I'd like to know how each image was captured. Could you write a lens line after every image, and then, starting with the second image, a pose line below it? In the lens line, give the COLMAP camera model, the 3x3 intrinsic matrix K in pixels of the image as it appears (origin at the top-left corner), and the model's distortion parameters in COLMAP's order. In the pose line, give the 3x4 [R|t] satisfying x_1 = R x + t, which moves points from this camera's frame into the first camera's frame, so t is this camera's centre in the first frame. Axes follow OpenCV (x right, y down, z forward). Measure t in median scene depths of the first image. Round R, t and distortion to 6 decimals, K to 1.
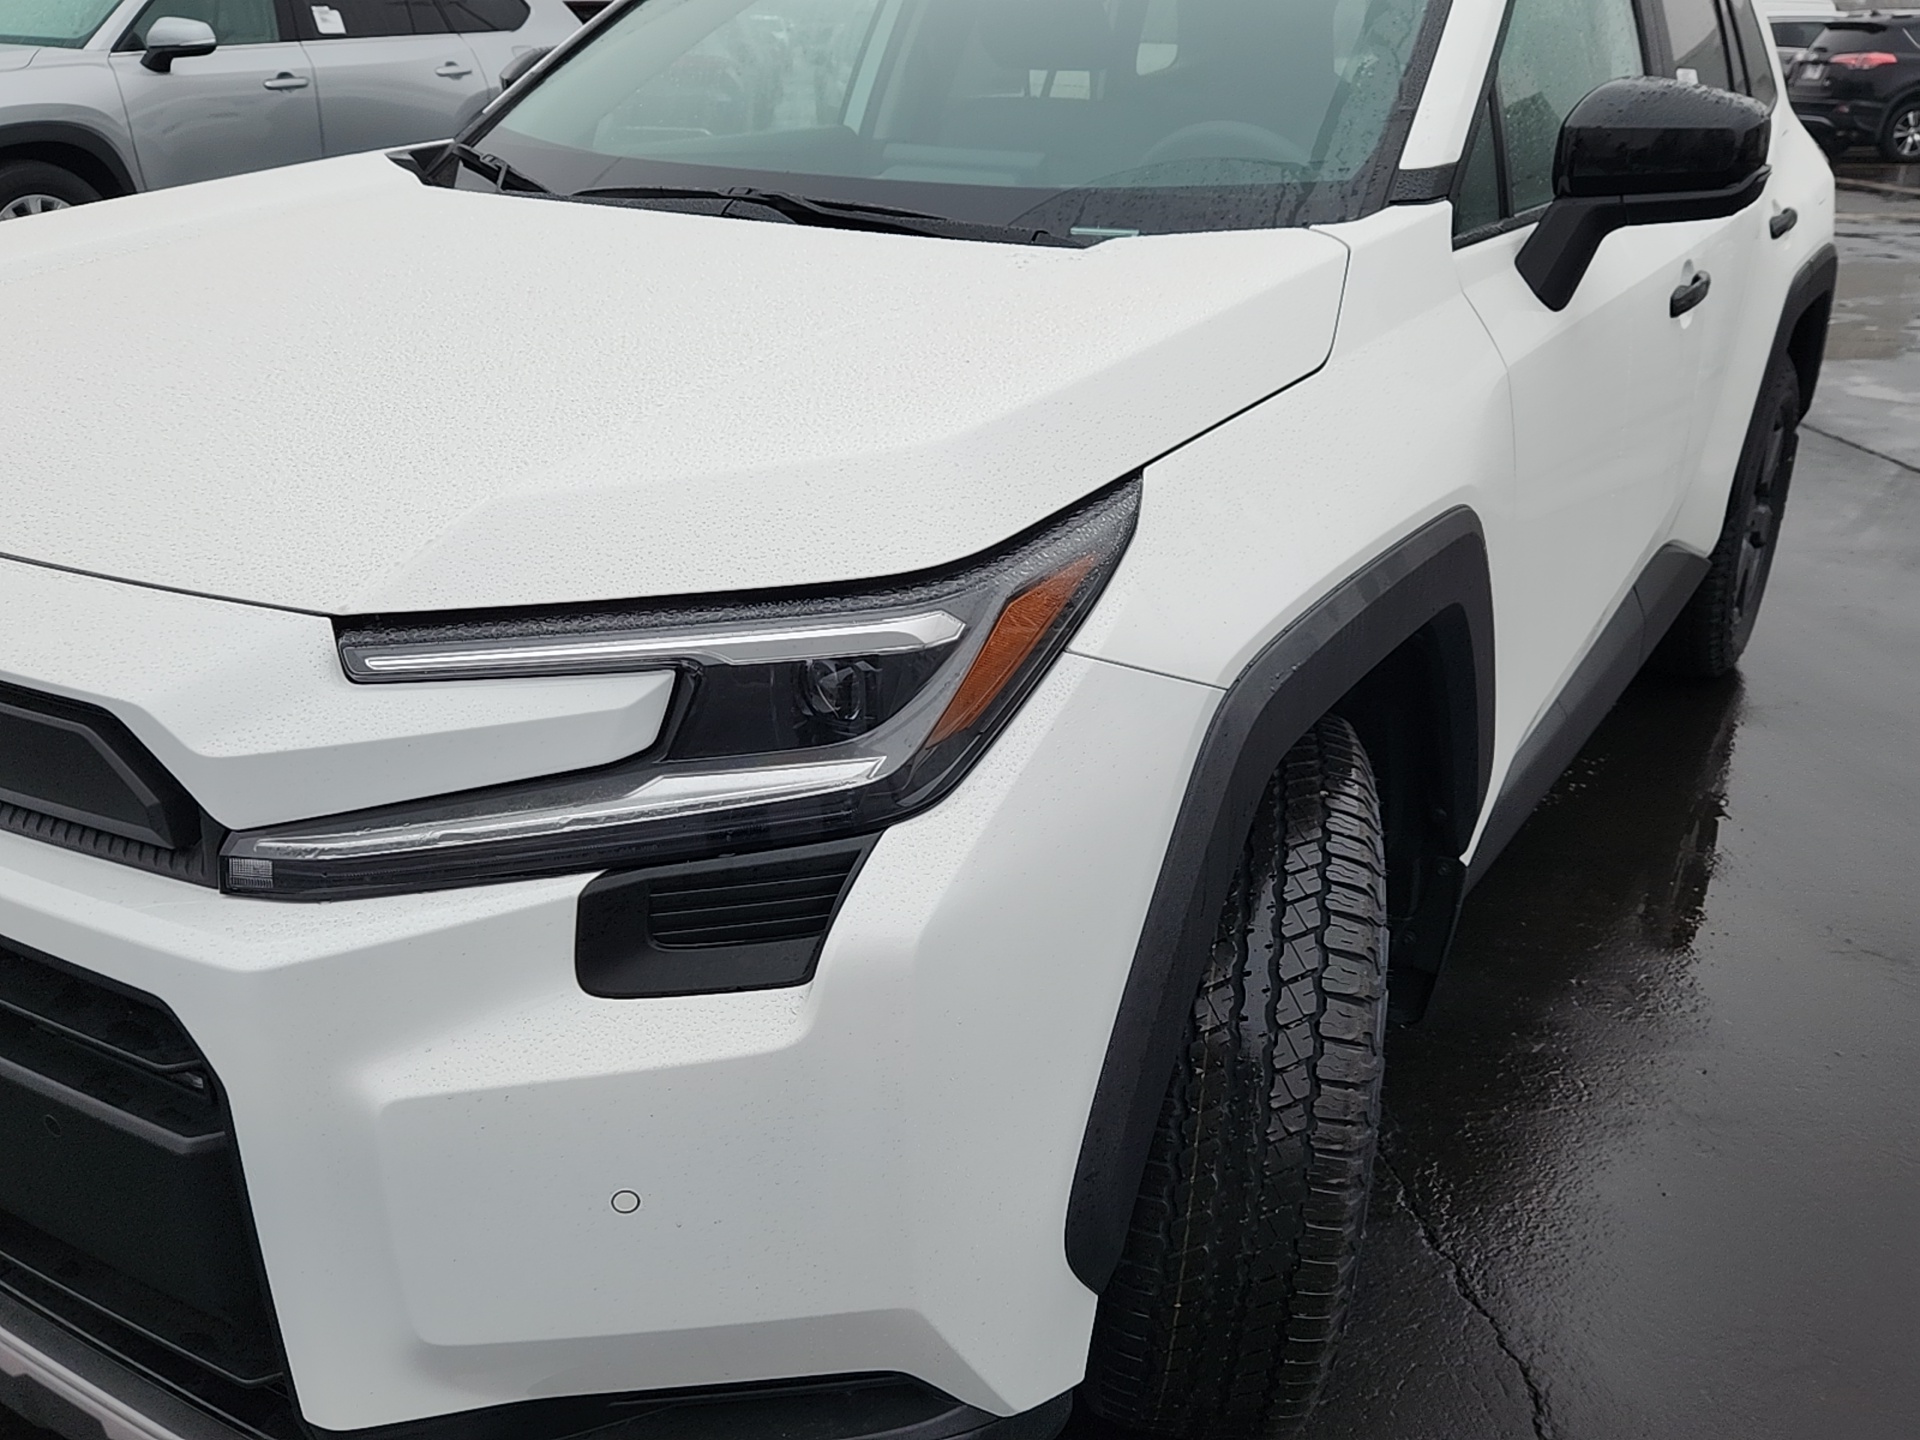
lens RADIAL K [[1702.0, 0, 1008.0], [0, 1702.0, 722.7], [0, 0, 1]] dist [0.069311, -0.044366]
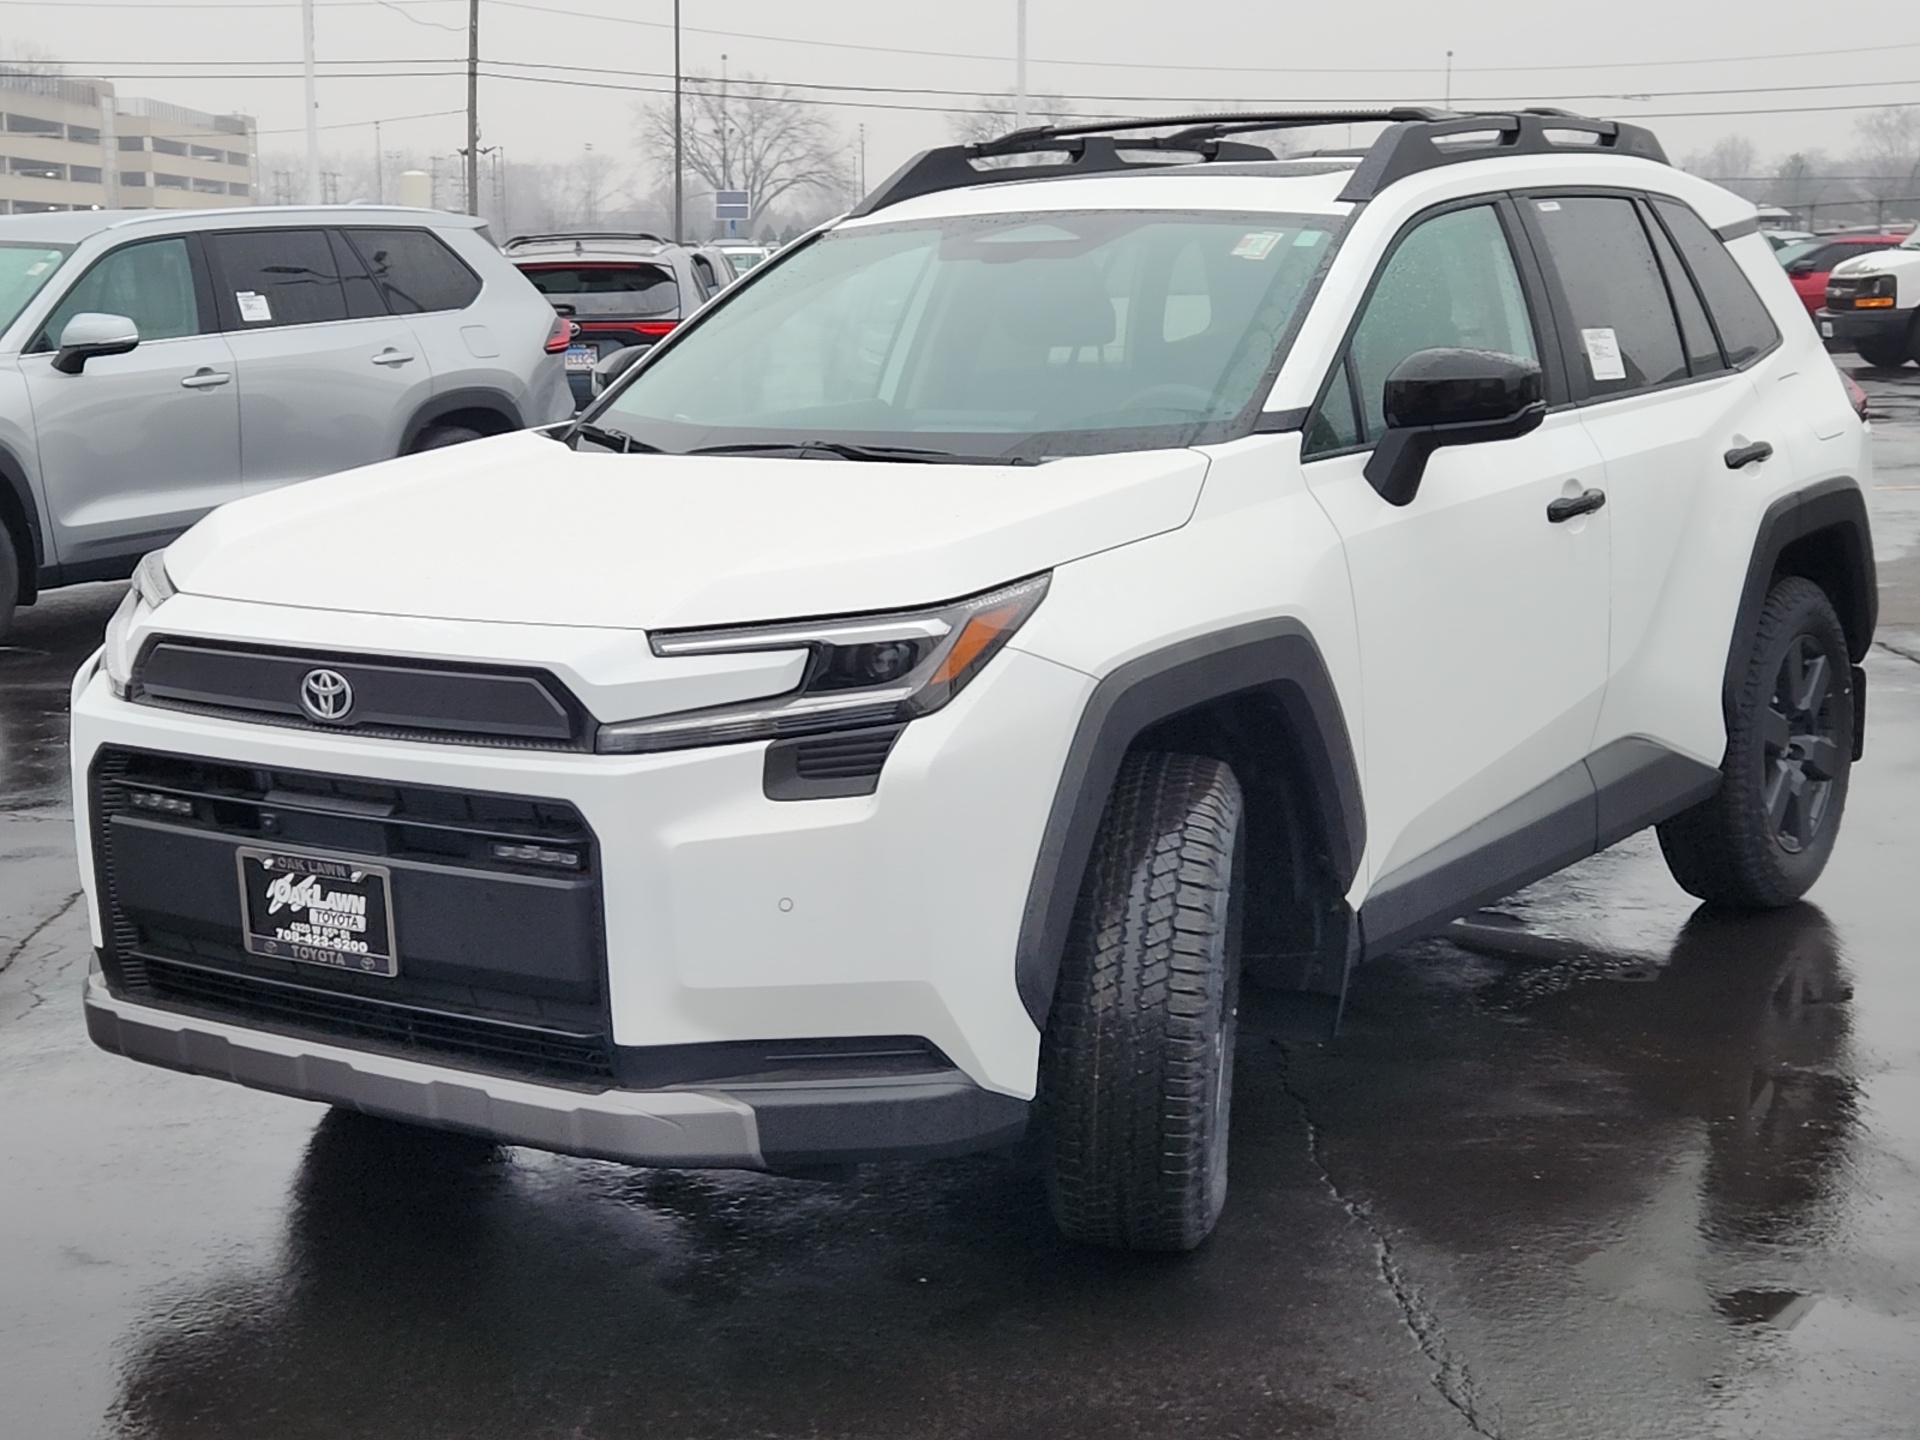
lens RADIAL K [[2857.9, 0, 960.0], [0, 2857.9, 720.0], [0, 0, 1]] dist [0.110365, -0.008407]
pose [[0.997698, -0.027888, -0.061808, 0.113909], [0.013504, 0.974969, -0.221932, 0.474086], [0.066450, 0.220587, 0.973101, -1.339542]]
